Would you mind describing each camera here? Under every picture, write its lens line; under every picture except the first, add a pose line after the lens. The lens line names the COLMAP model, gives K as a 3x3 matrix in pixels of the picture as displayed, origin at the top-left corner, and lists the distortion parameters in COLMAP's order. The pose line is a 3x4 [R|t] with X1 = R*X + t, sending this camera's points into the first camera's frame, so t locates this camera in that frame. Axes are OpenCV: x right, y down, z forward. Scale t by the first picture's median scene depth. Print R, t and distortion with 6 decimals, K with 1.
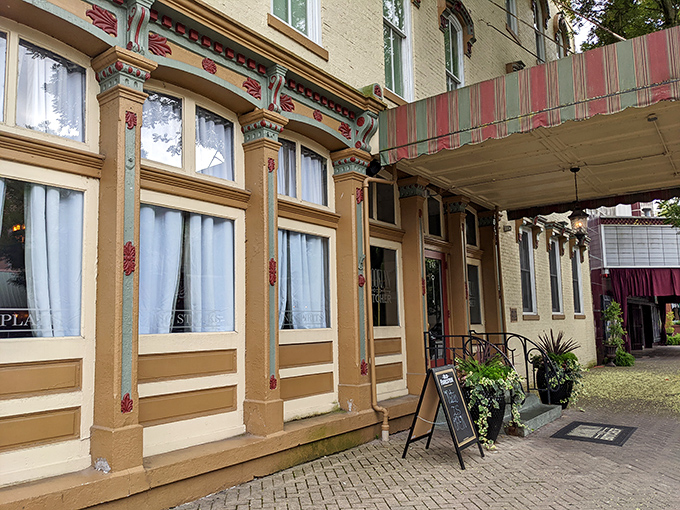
lens RADIAL K [[532.7, 0, 339.4], [0, 532.7, 260.1], [0, 0, 1]] dist [0.066620, 0.003065]
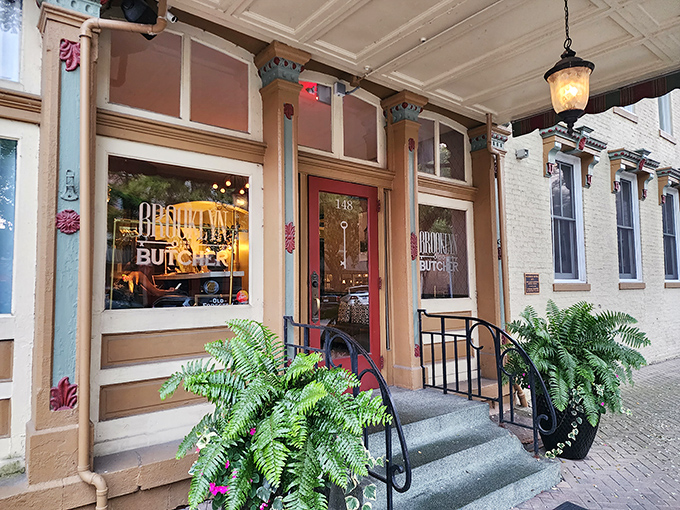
lens RADIAL K [[548.4, 0, 340.5], [0, 548.4, 251.1], [0, 0, 1]] dist [0.117740, 0.003969]
pose [[0.984488, -0.020935, -0.174200, 0.200930], [0.027854, 0.998913, 0.037369, 0.027940], [0.173228, -0.041641, 0.984001, 0.266972]]
